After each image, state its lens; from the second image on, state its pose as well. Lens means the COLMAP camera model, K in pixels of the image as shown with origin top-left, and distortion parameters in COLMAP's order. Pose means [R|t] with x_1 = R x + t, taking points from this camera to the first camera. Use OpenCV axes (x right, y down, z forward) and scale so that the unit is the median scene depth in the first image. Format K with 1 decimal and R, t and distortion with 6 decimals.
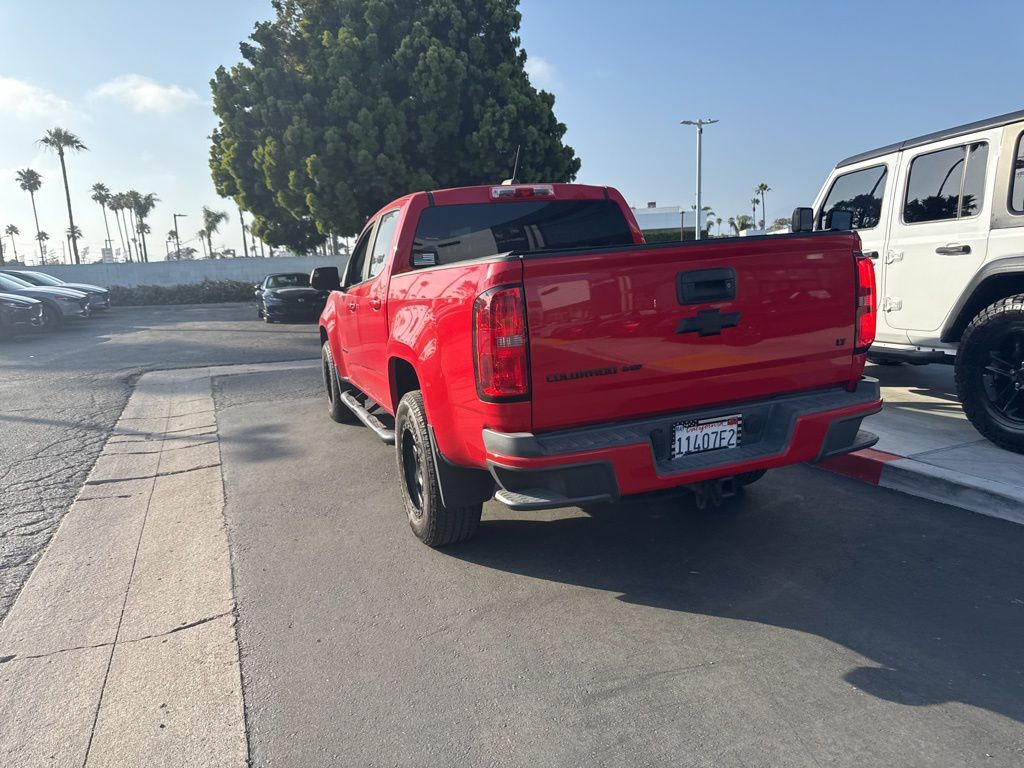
lens RADIAL K [[728.4, 0, 505.2], [0, 728.4, 388.1], [0, 0, 1]] dist [0.015501, -0.020842]
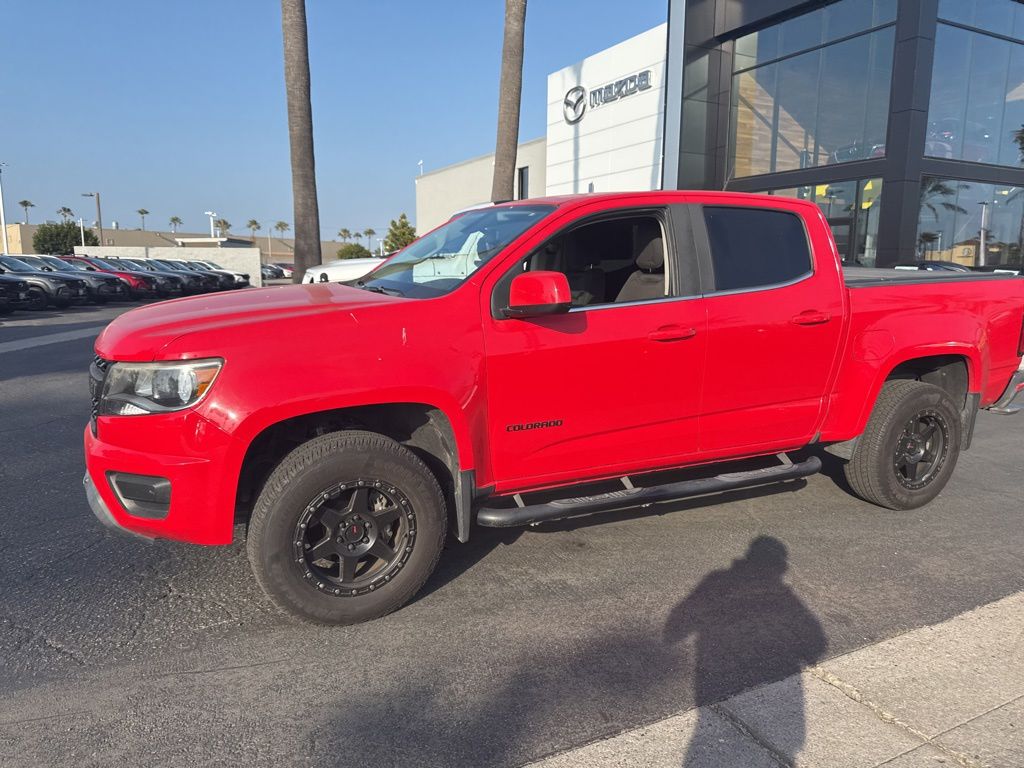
lens RADIAL K [[728.4, 0, 508.5], [0, 728.4, 390.9], [0, 0, 1]] dist [0.015501, -0.020842]
pose [[-0.093715, -0.125725, 0.987629, -0.296081], [0.158912, 0.977388, 0.139501, -0.061486], [-0.982835, 0.170019, -0.071617, 0.417155]]
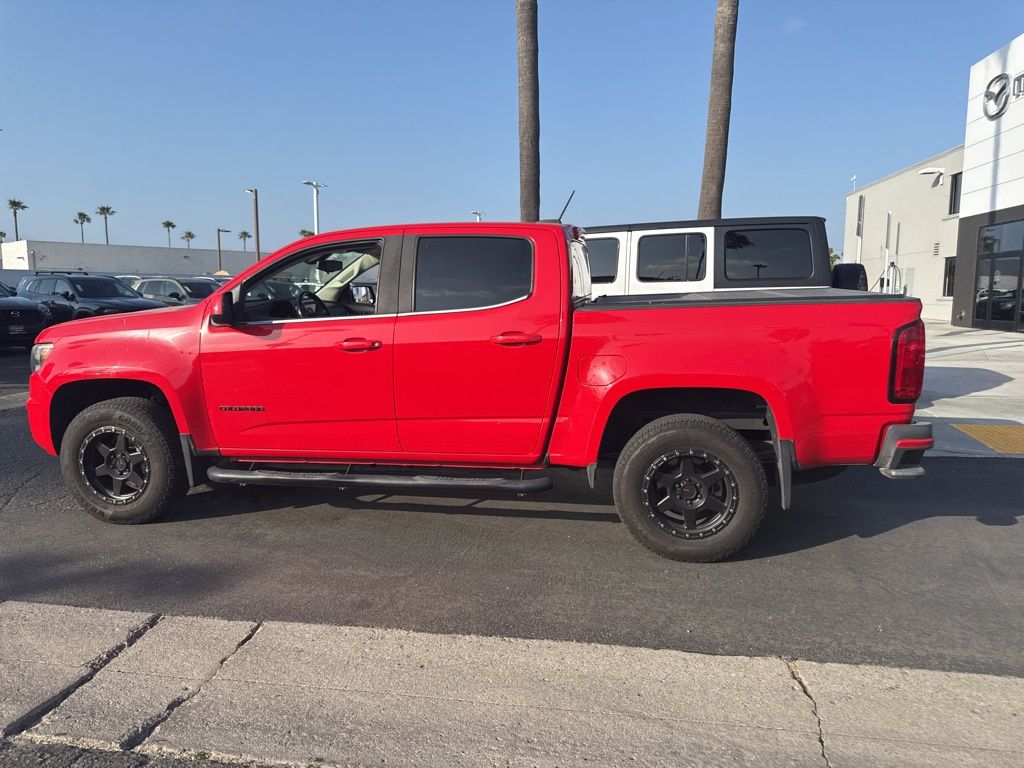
lens RADIAL K [[728.4, 0, 505.9], [0, 728.4, 378.8], [0, 0, 1]] dist [0.015501, -0.020842]
pose [[0.512445, -0.061255, 0.856533, -0.277142], [0.116098, 0.993237, 0.001573, -0.020559], [-0.850836, 0.098636, 0.516091, 0.161088]]
